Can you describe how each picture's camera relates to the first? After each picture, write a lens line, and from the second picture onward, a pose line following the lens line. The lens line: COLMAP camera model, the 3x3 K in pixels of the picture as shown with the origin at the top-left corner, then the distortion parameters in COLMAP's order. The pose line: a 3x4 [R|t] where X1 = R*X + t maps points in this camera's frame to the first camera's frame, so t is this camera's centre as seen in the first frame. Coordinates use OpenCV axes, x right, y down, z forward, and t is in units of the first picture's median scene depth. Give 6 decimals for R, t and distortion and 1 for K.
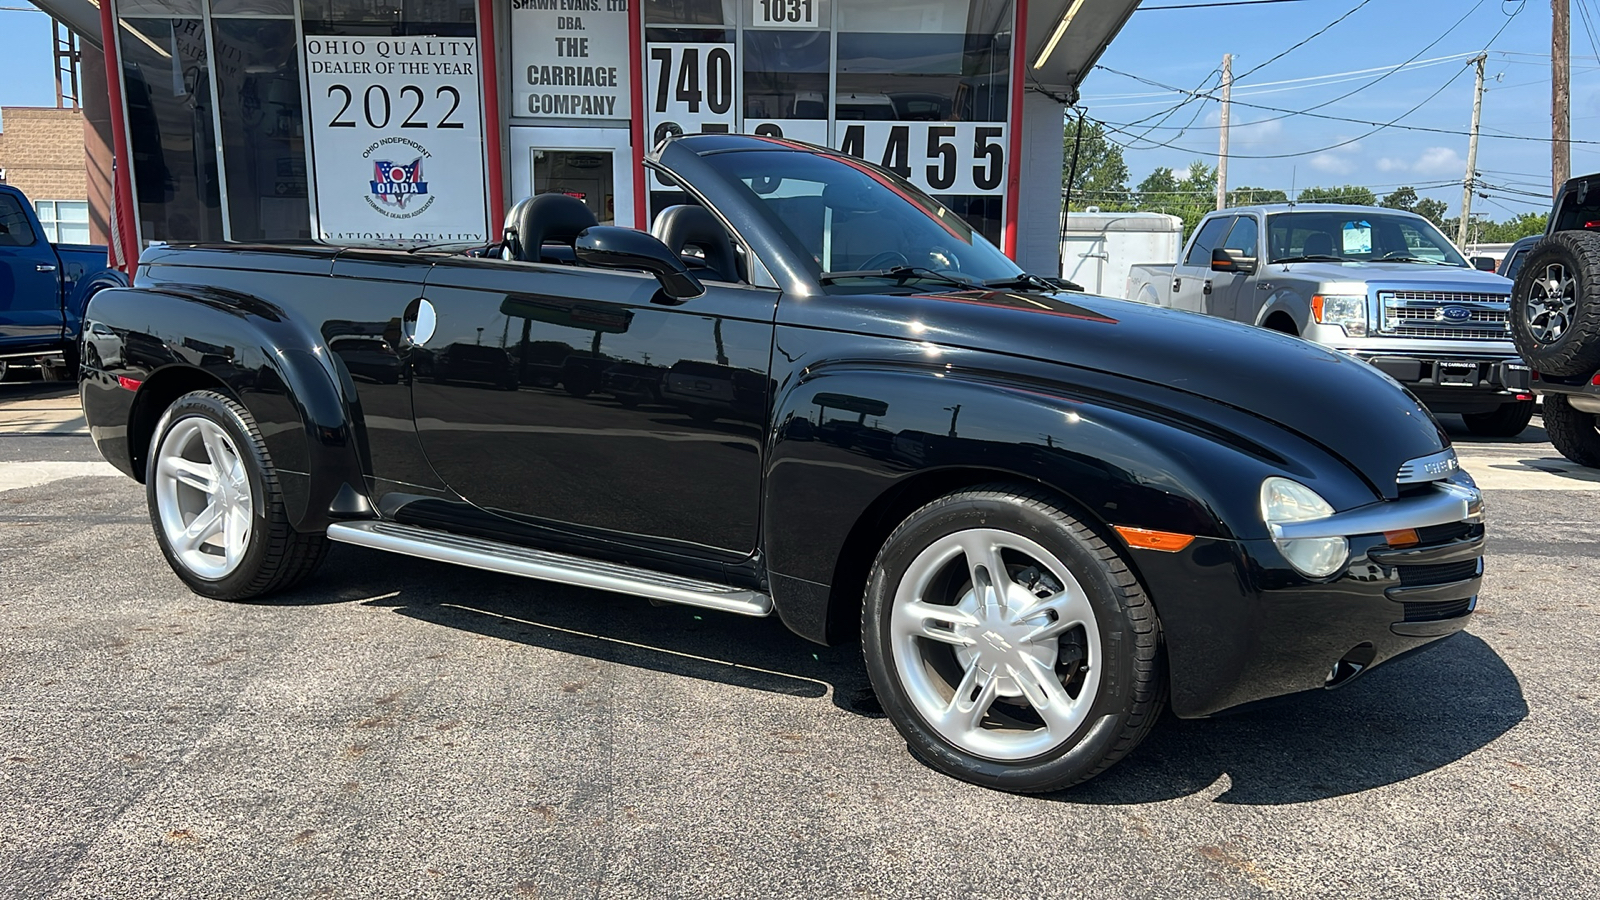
lens RADIAL K [[1371.7, 0, 815.3], [0, 1371.7, 499.1], [0, 0, 1]] dist [0.052814, -0.067678]
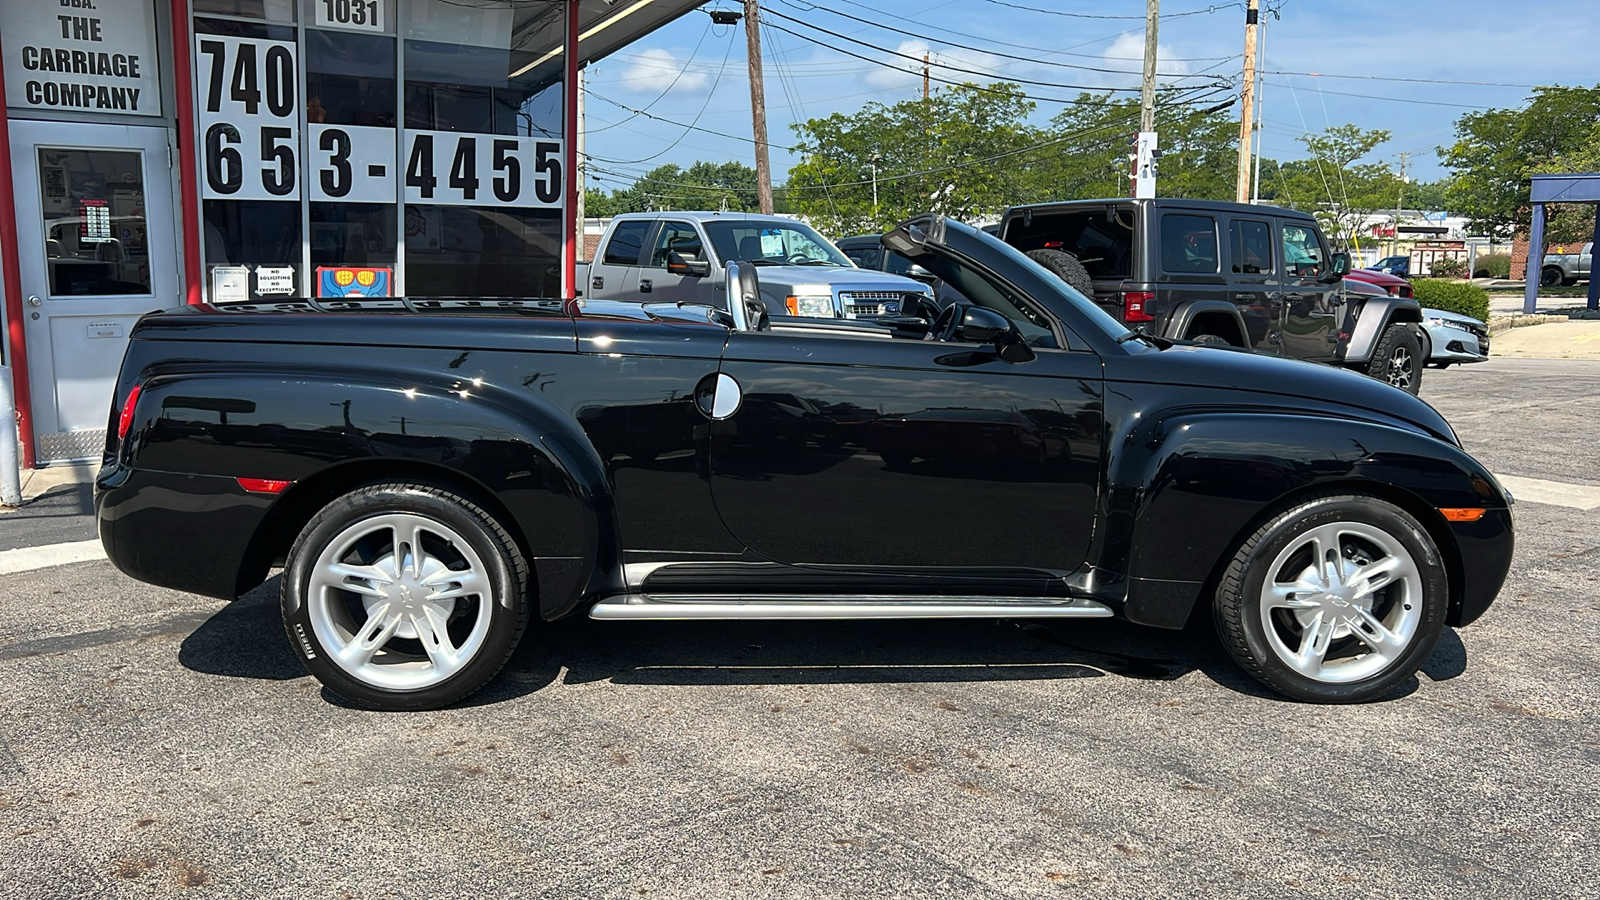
lens RADIAL K [[1371.7, 0, 799.1], [0, 1371.7, 498.9], [0, 0, 1]] dist [0.052814, -0.067678]
pose [[0.804563, -0.115220, 0.582582, -0.355281], [0.102668, 0.993214, 0.054644, -0.042192], [-0.584925, 0.015848, 0.810933, 0.056825]]
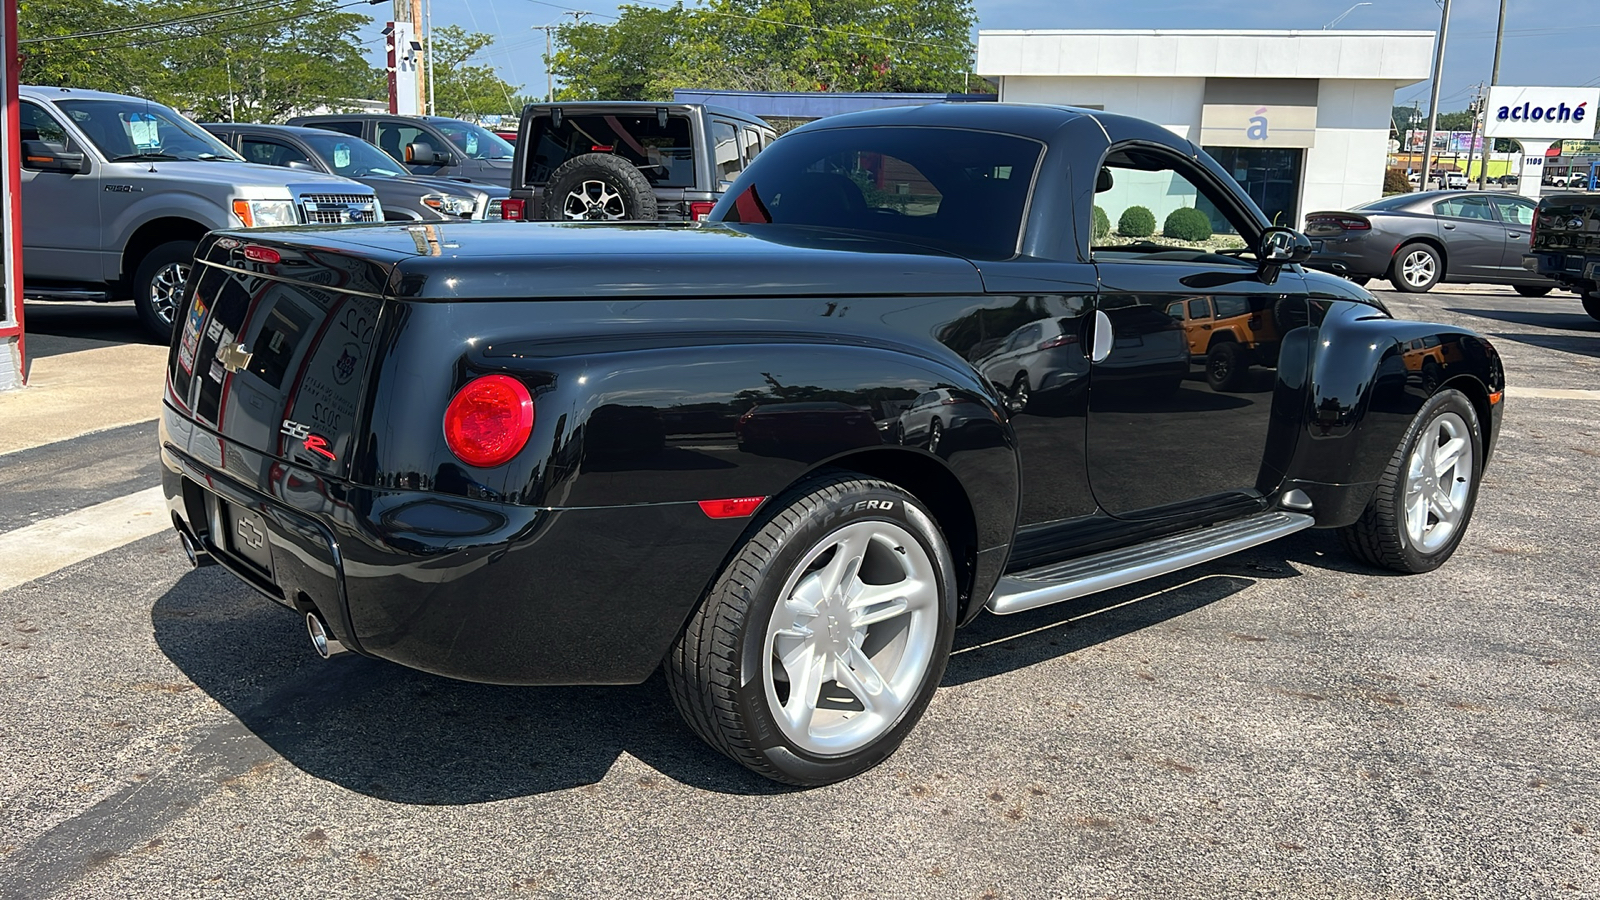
lens RADIAL K [[1371.7, 0, 810.5], [0, 1371.7, 467.7], [0, 0, 1]] dist [0.052814, -0.067678]
pose [[0.262918, -0.214805, 0.940603, -0.504744], [0.132155, 0.973730, 0.185430, -0.099195], [-0.955725, 0.075552, 0.284398, 0.391120]]
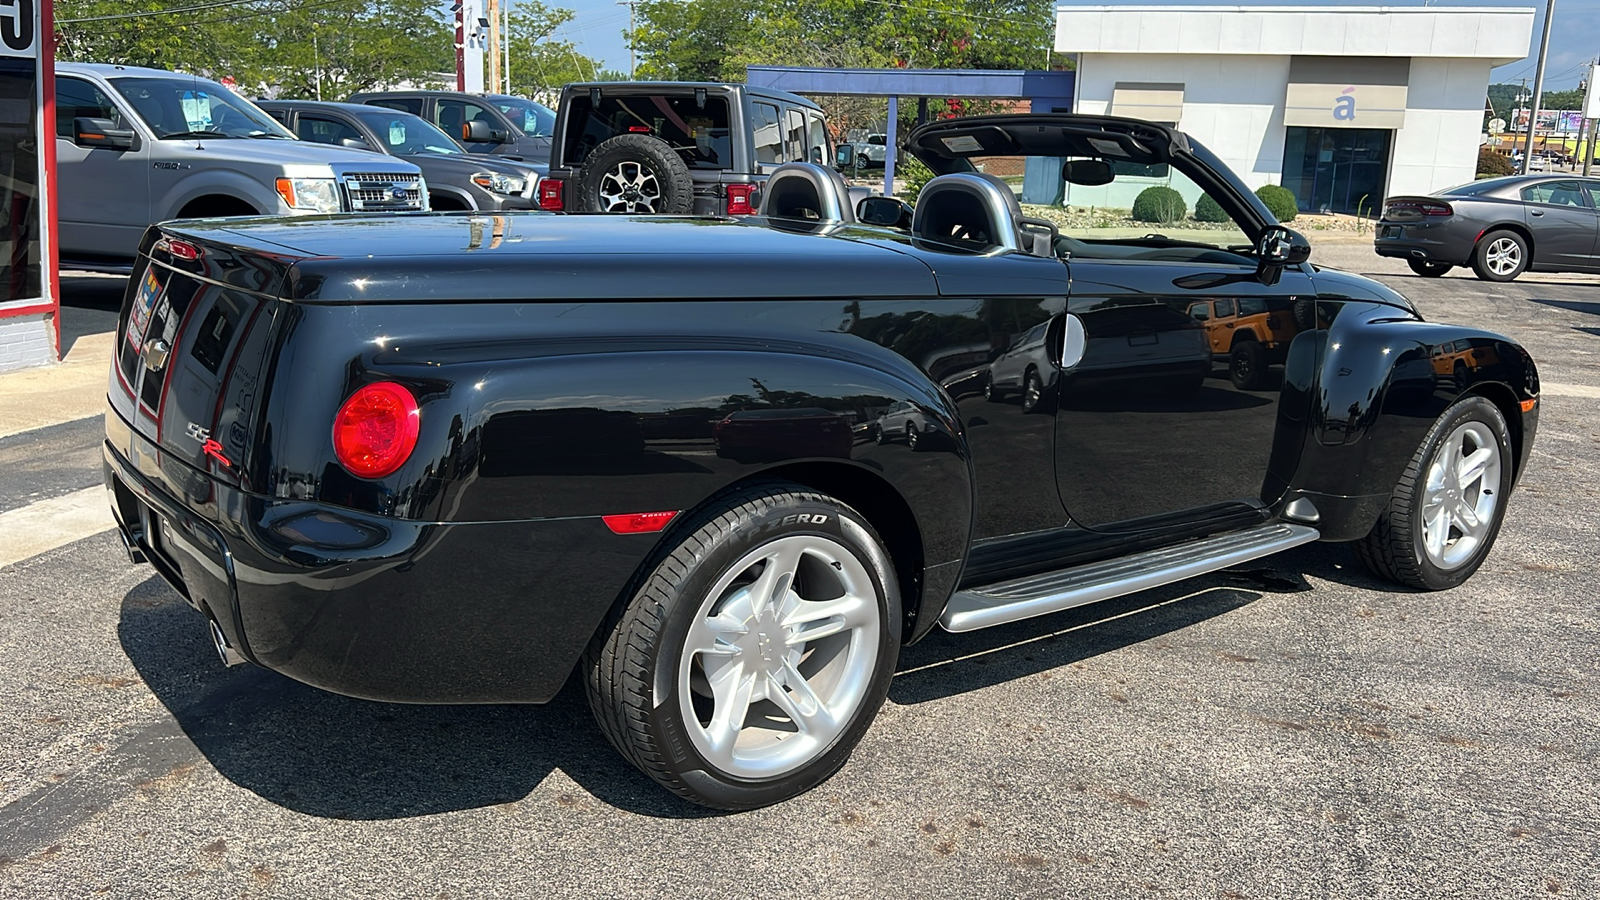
lens RADIAL K [[1371.7, 0, 807.2], [0, 1371.7, 465.6], [0, 0, 1]] dist [0.052814, -0.067678]
pose [[0.322531, -0.222868, 0.919947, -0.479690], [0.123589, 0.973482, 0.192508, -0.099658], [-0.938456, 0.051606, 0.341522, 0.363657]]
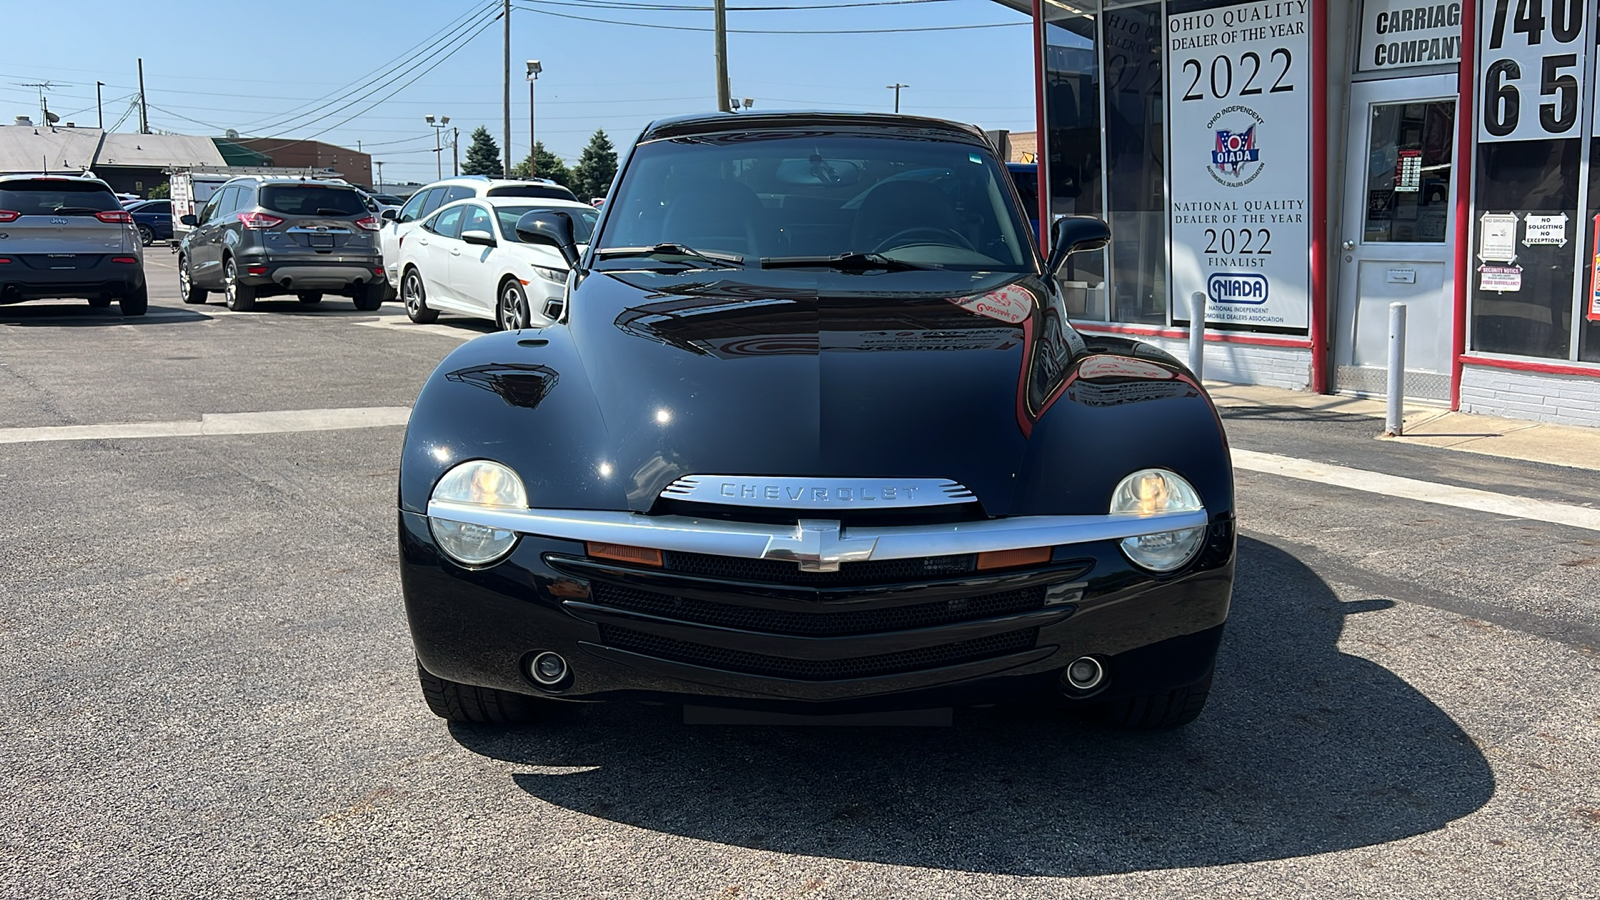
lens RADIAL K [[1371.7, 0, 802.5], [0, 1371.7, 489.5], [0, 0, 1]] dist [0.052814, -0.067678]
pose [[0.561114, 0.147913, -0.814416, 0.376802], [-0.133301, 0.987209, 0.087454, -0.032900], [0.816934, 0.059490, 0.573654, 0.184625]]
